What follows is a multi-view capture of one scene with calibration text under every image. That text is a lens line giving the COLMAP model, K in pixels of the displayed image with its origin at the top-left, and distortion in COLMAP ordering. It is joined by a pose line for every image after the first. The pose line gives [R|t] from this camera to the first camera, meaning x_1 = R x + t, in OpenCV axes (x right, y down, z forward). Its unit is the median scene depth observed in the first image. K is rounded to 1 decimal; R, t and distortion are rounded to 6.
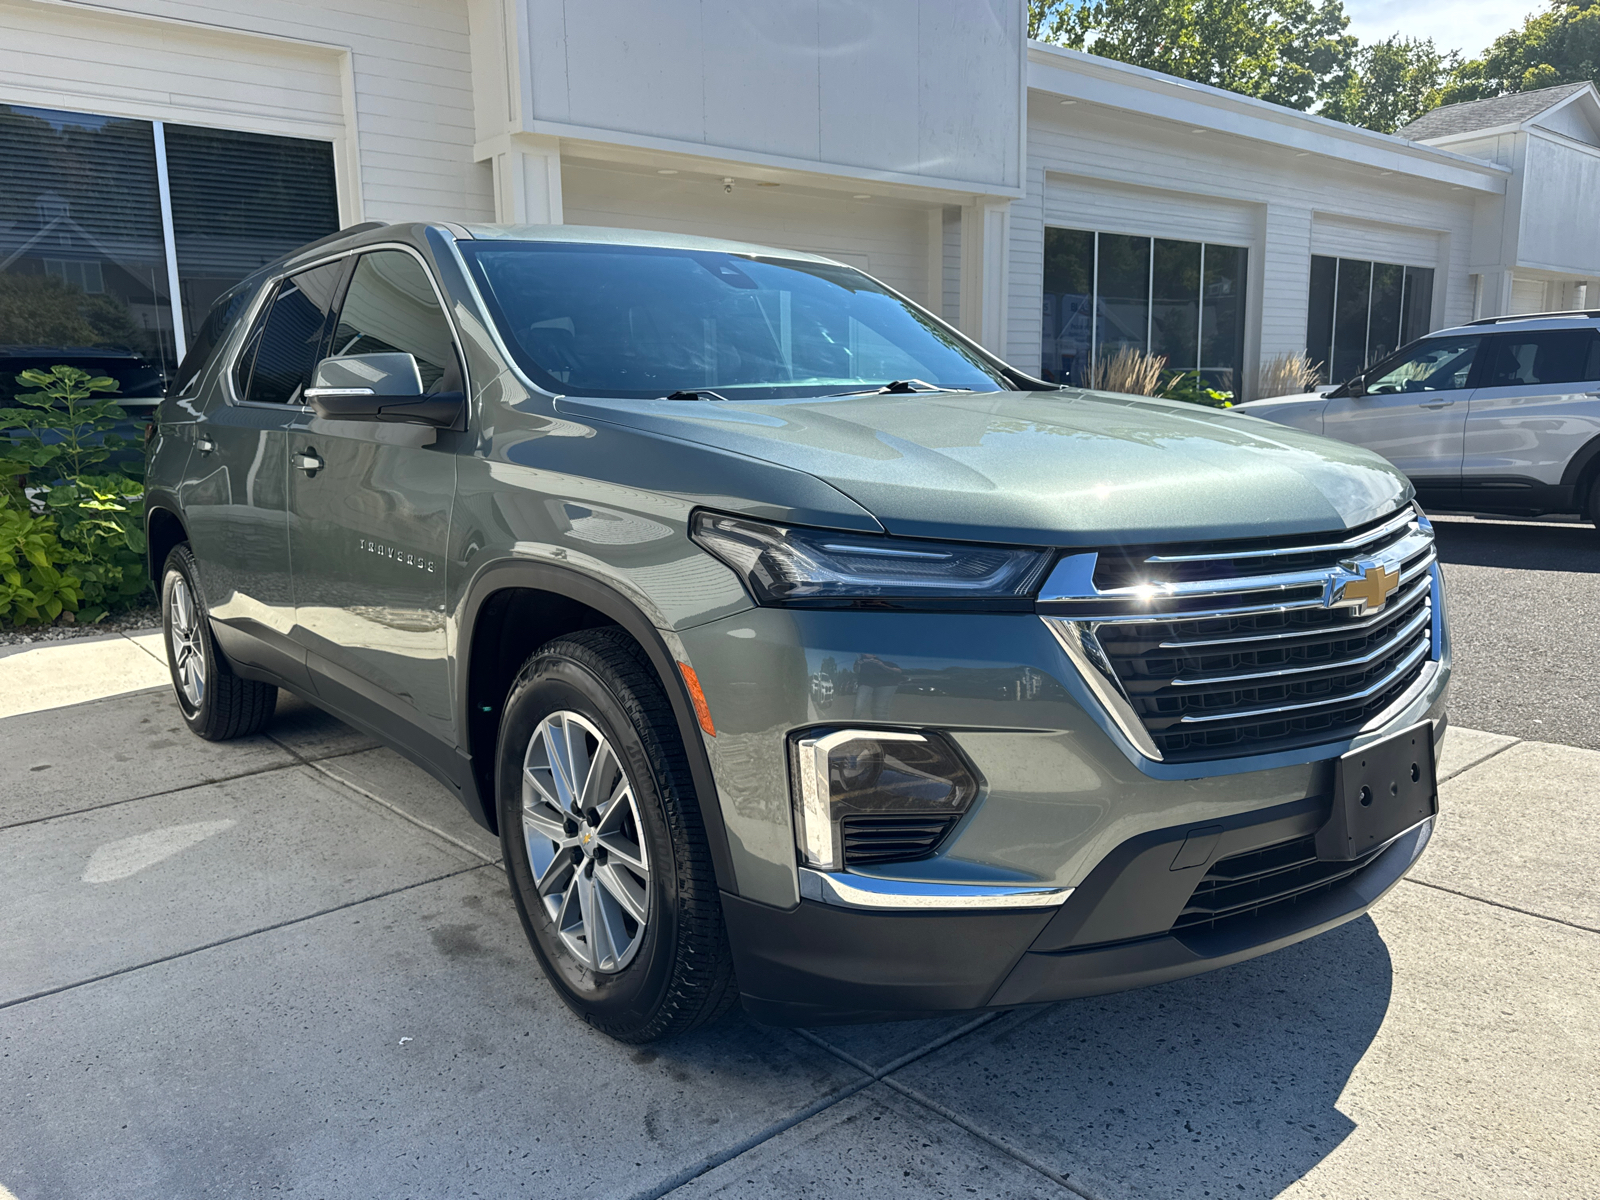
lens RADIAL K [[1191.9, 0, 790.3], [0, 1191.9, 602.2], [0, 0, 1]] dist [0.013673, -0.019524]
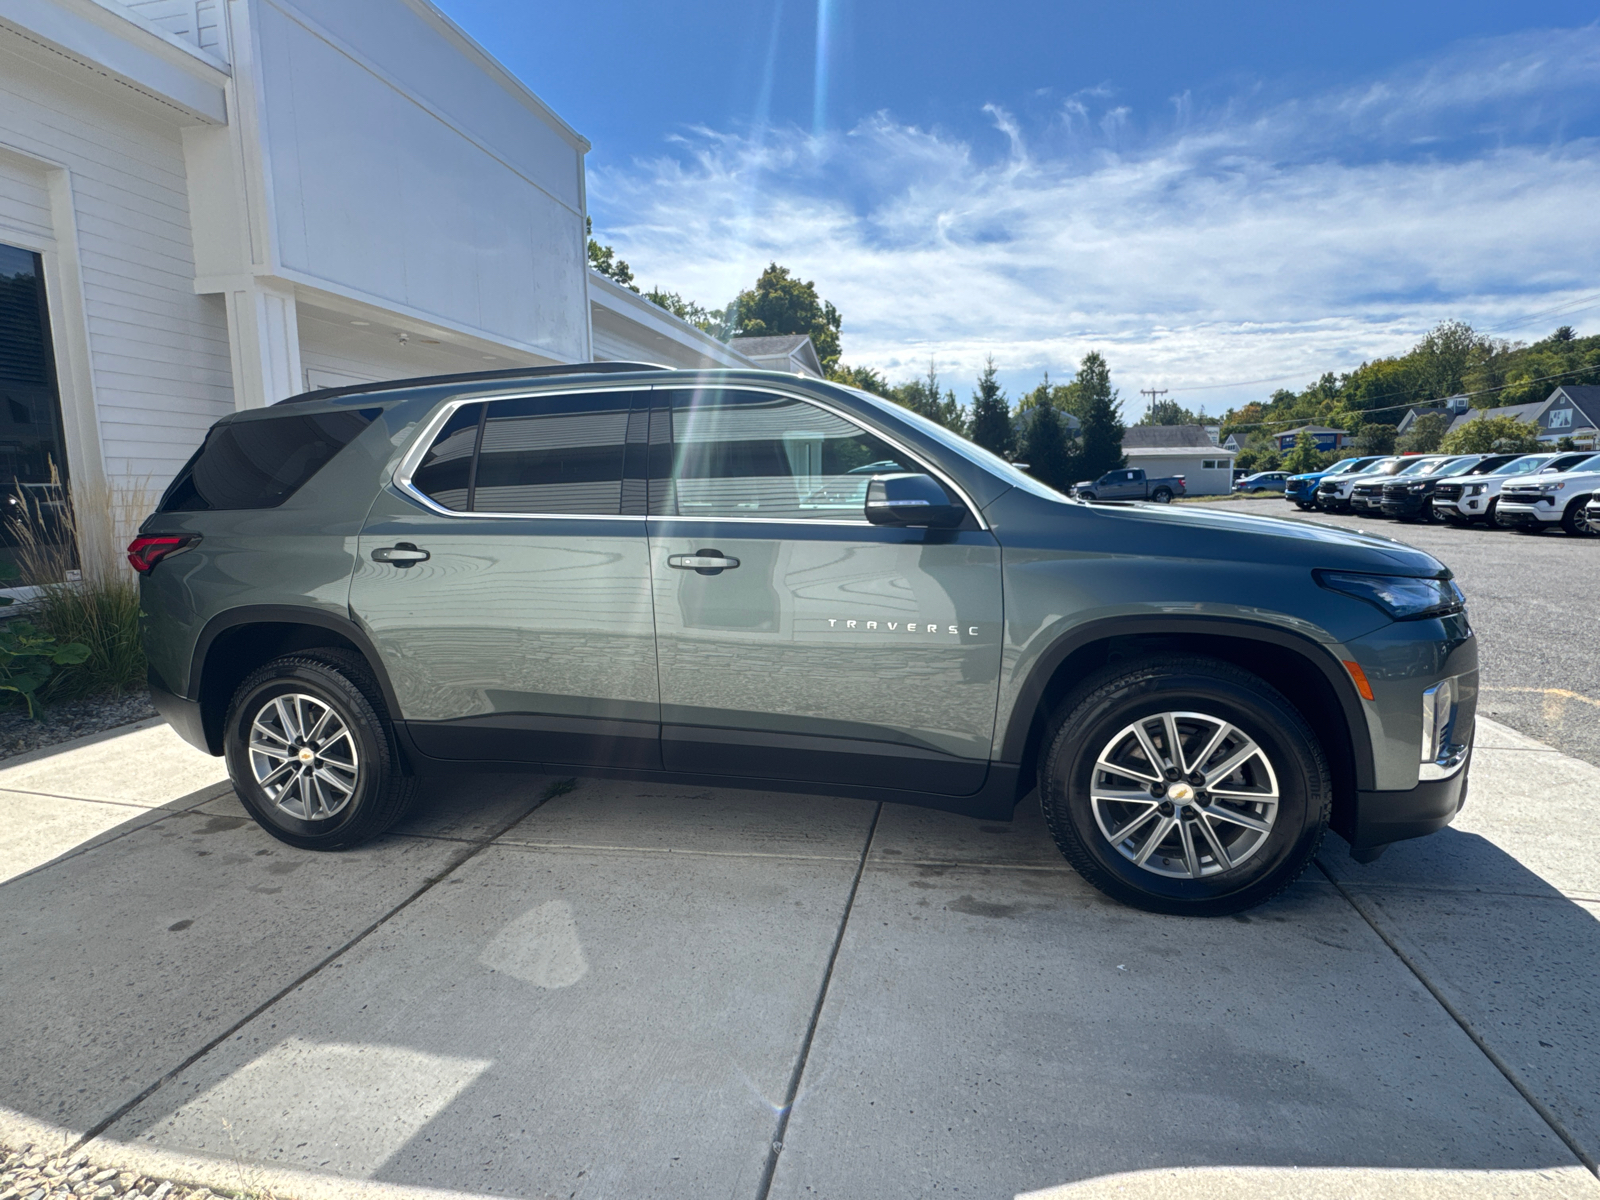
lens RADIAL K [[802.2, 0, 796.4], [0, 802.2, 598.4], [0, 0, 1]] dist [-0.004371, 0.001411]
pose [[0.795963, -0.073156, 0.600909, -0.761288], [0.105075, 0.994299, -0.018134, -0.055920], [-0.596157, 0.077575, 0.799112, 0.293970]]
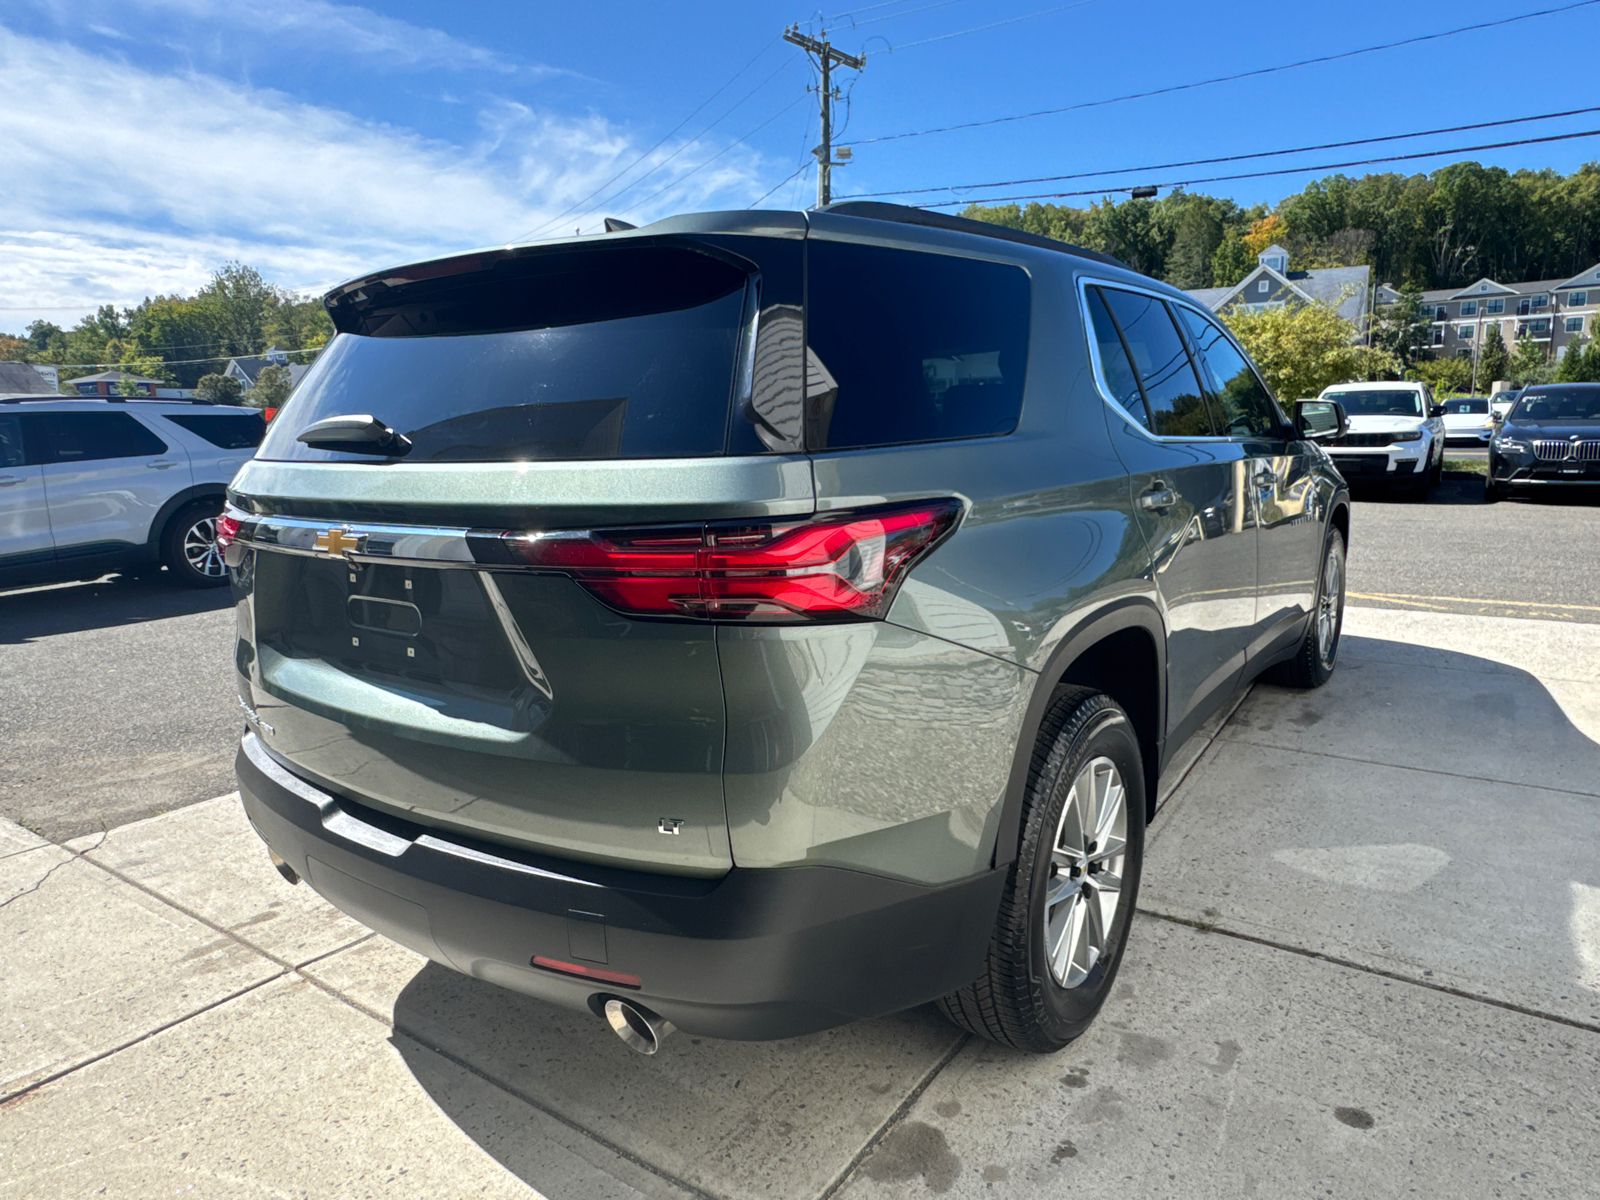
lens RADIAL K [[994.1, 0, 795.7], [0, 994.1, 606.1], [0, 0, 1]] dist [-0.001600, -0.000386]
pose [[-0.255031, -0.145652, 0.955900, -1.206893], [0.198396, 0.959675, 0.199158, -0.277962], [-0.946361, 0.240438, -0.215850, 1.613867]]
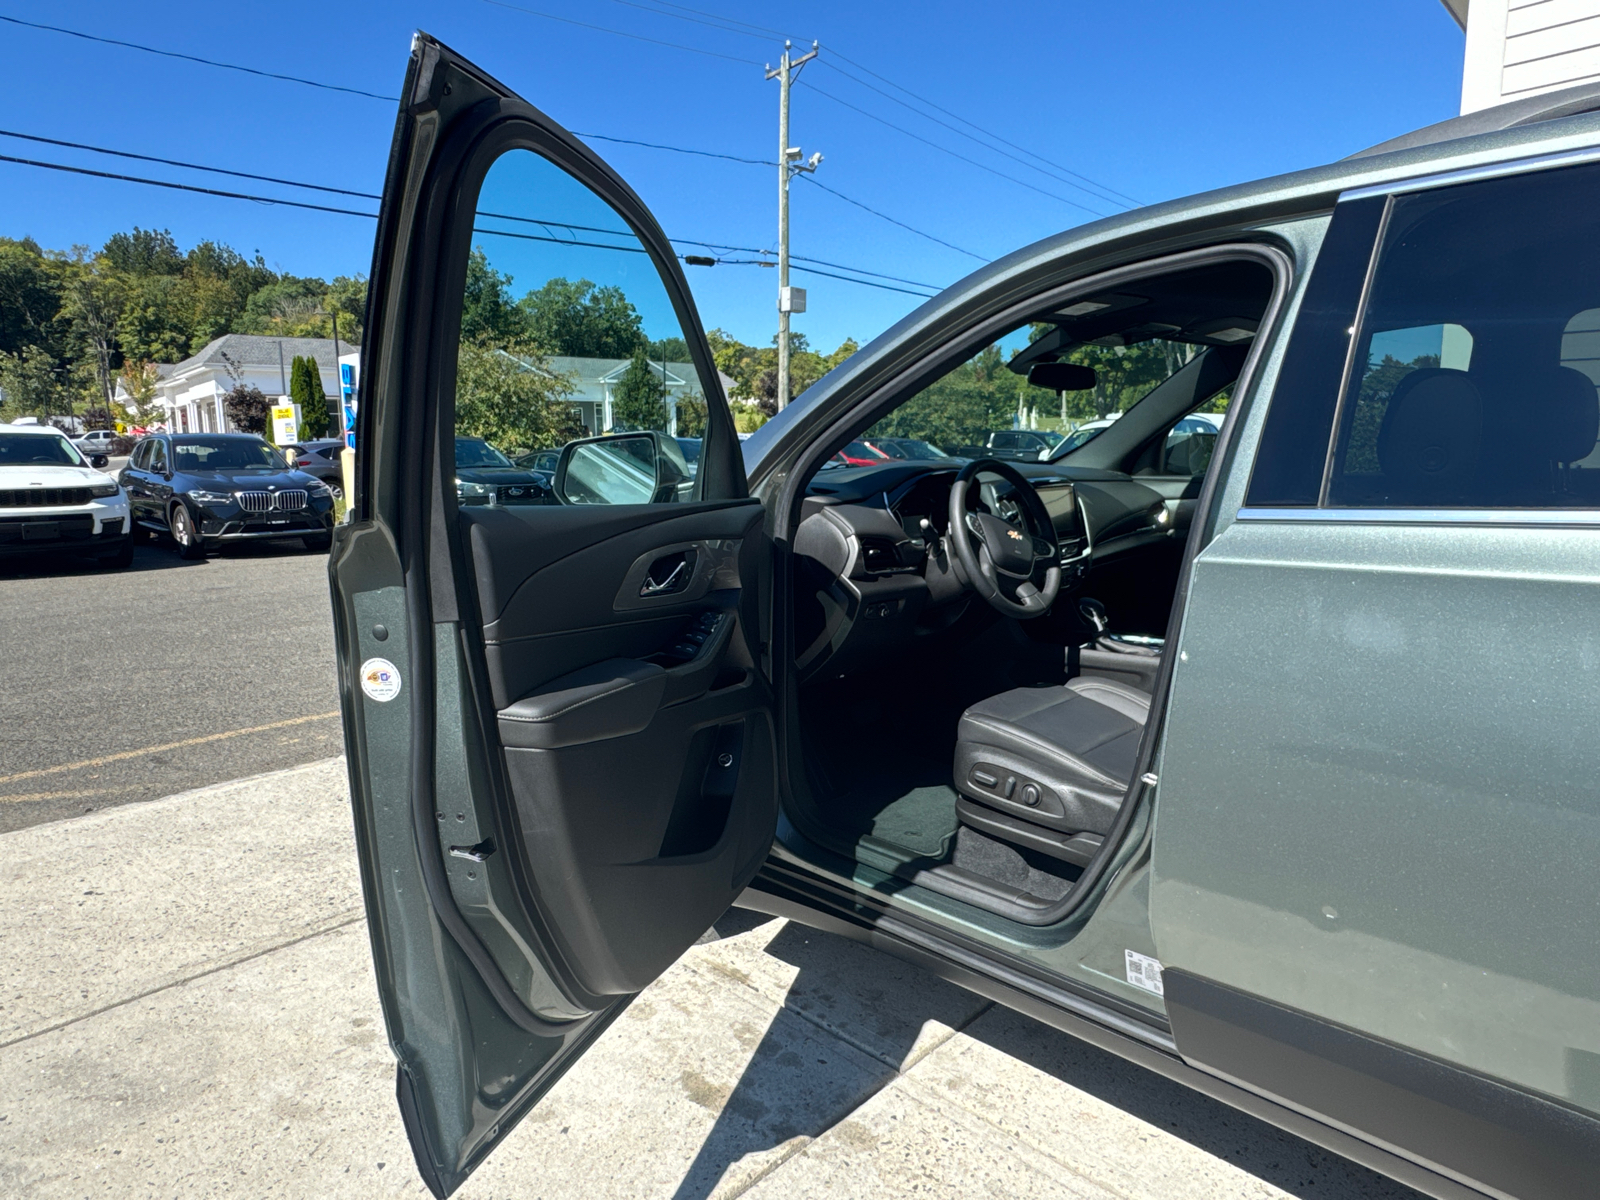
lens RADIAL K [[994.1, 0, 800.3], [0, 994.1, 599.1], [0, 0, 1]] dist [-0.001600, -0.000386]
pose [[-0.993549, 0.049420, -0.102067, 0.224239], [0.014067, 0.946804, 0.321503, -0.328567], [0.112526, 0.317994, -0.941392, 1.692764]]
